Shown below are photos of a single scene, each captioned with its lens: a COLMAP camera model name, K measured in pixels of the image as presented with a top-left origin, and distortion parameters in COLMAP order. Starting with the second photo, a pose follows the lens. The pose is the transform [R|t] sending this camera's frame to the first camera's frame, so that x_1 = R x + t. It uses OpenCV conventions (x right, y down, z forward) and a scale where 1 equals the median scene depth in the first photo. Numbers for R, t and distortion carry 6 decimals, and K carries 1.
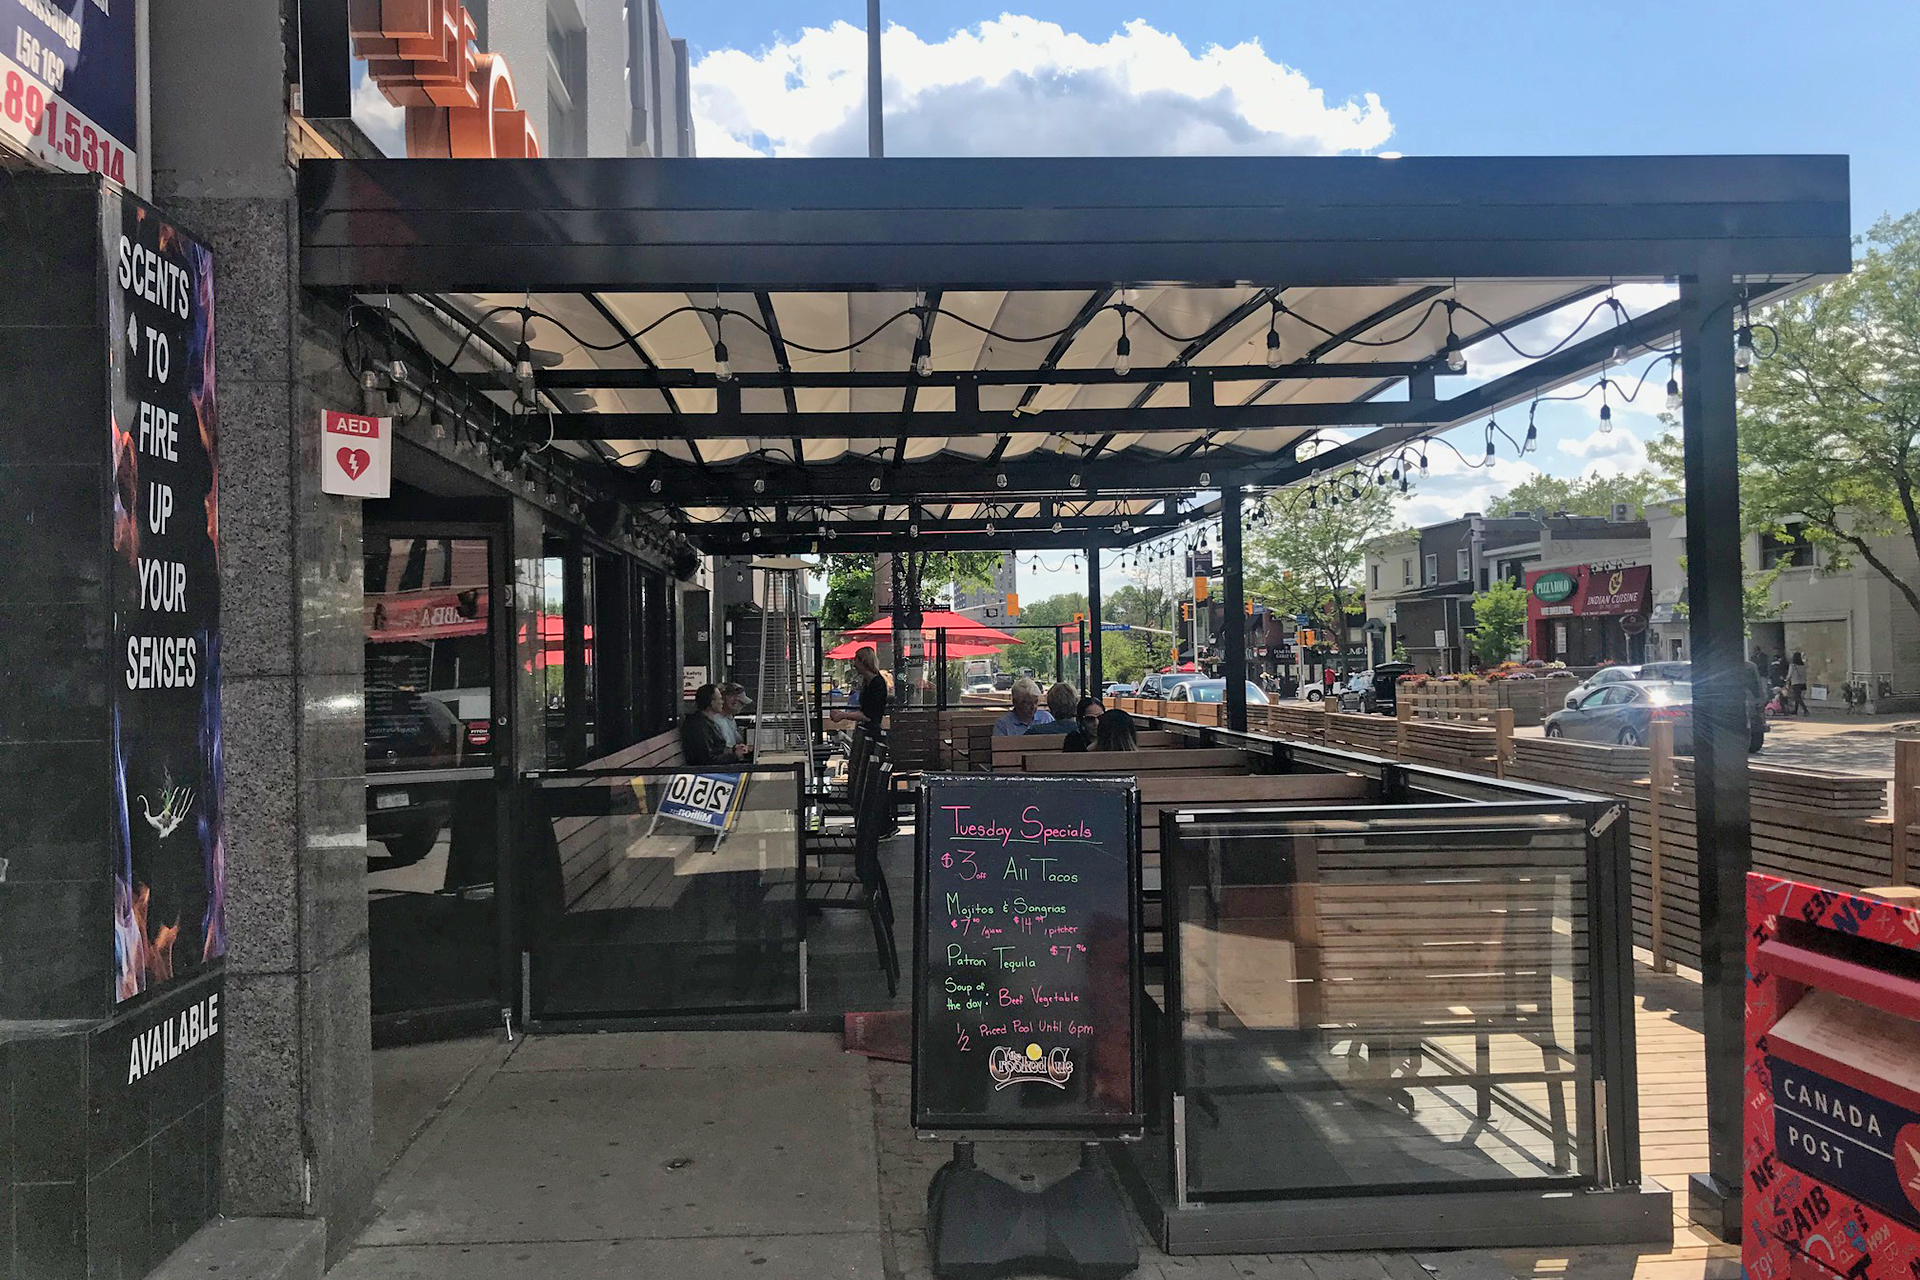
lens RADIAL K [[1566.5, 0, 960.0], [0, 1566.5, 640.0], [0, 0, 1]] dist [0.032296, 0.001683]
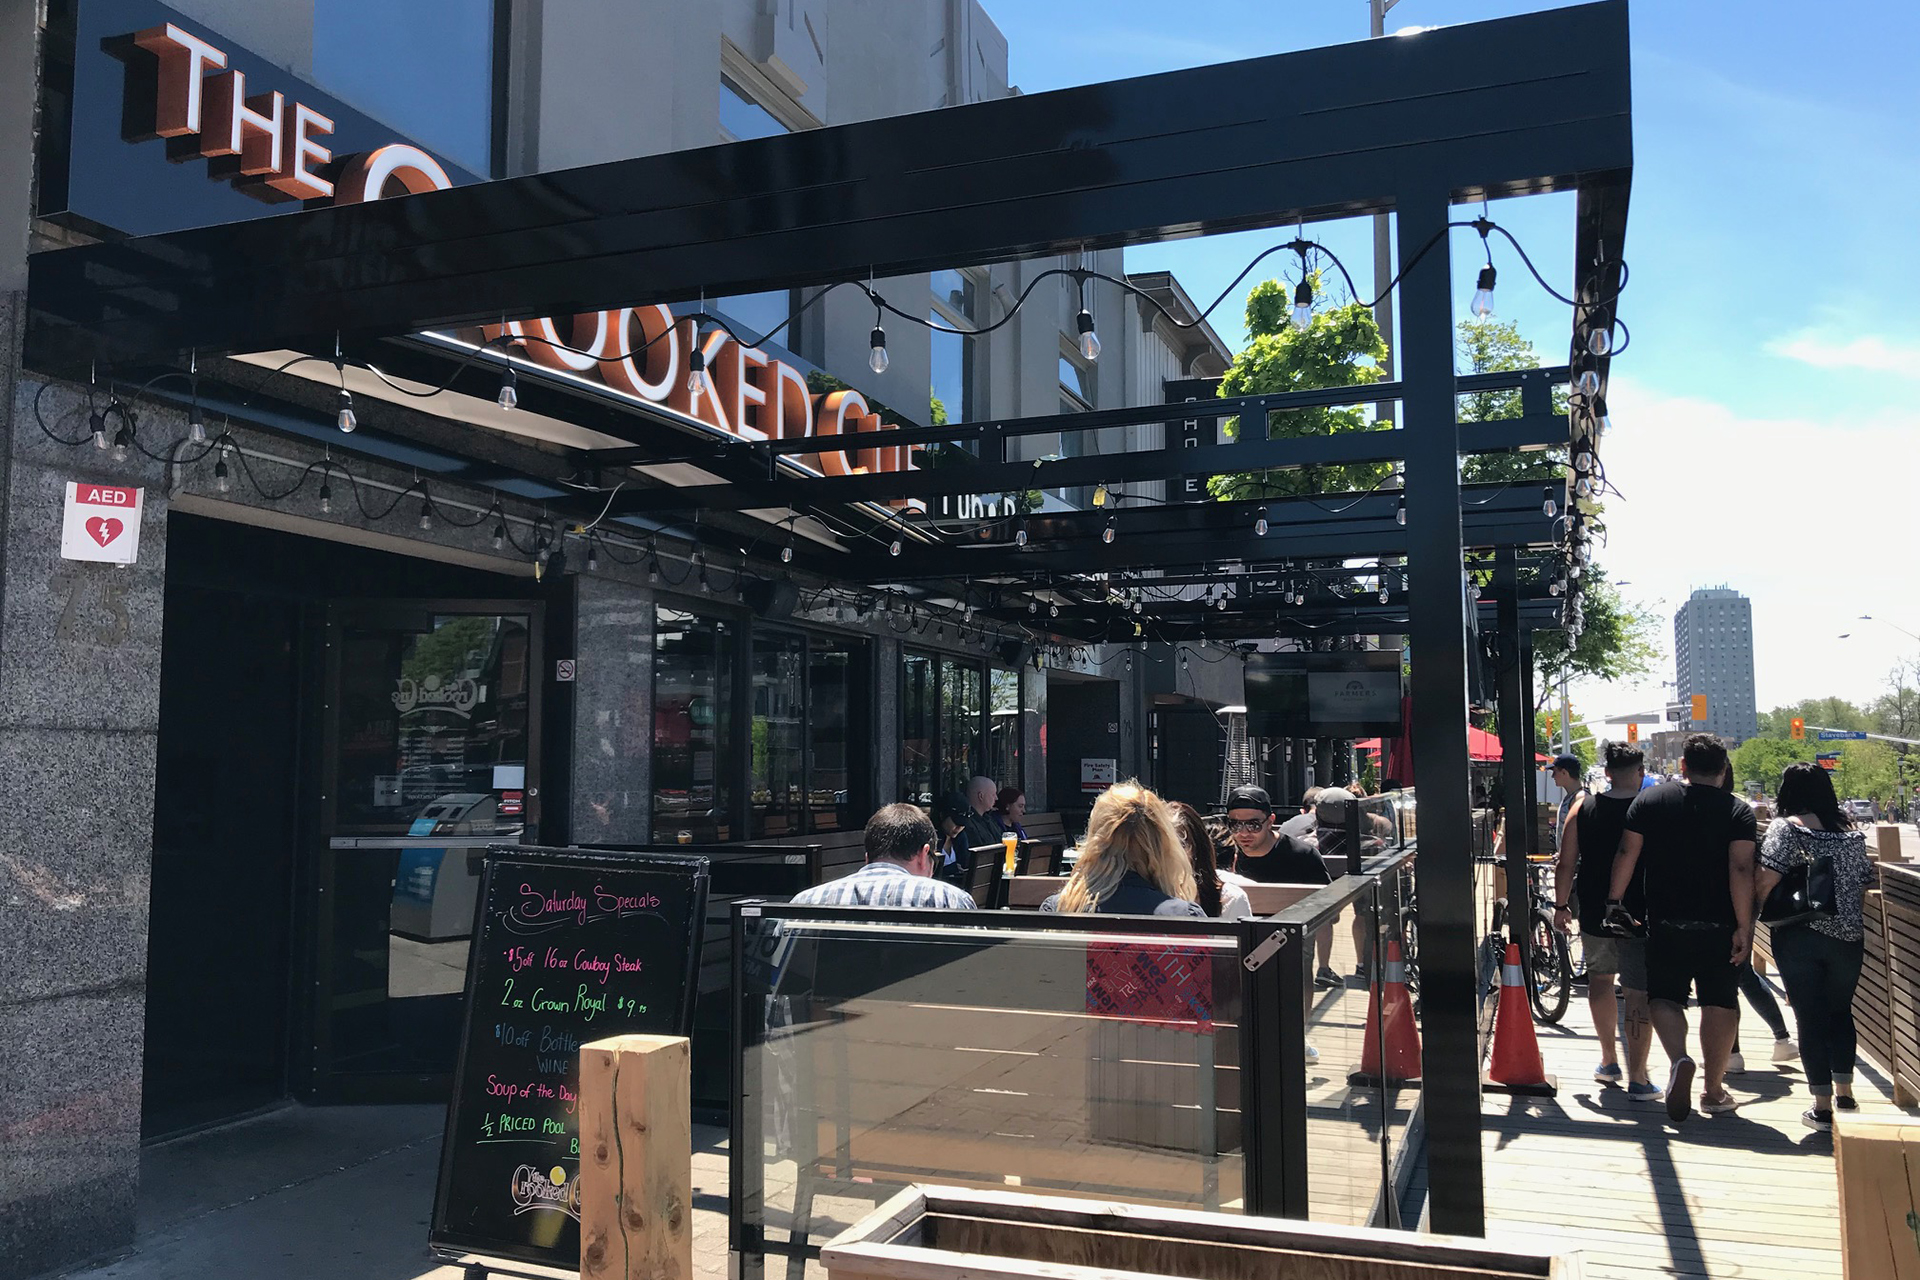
lens RADIAL K [[1566.5, 0, 960.0], [0, 1566.5, 640.0], [0, 0, 1]] dist [0.032296, 0.001683]
pose [[0.904579, -0.014322, -0.426065, 0.623021], [-0.014035, 0.997893, -0.063343, 0.021639], [0.426074, 0.063278, 0.902473, 0.299978]]
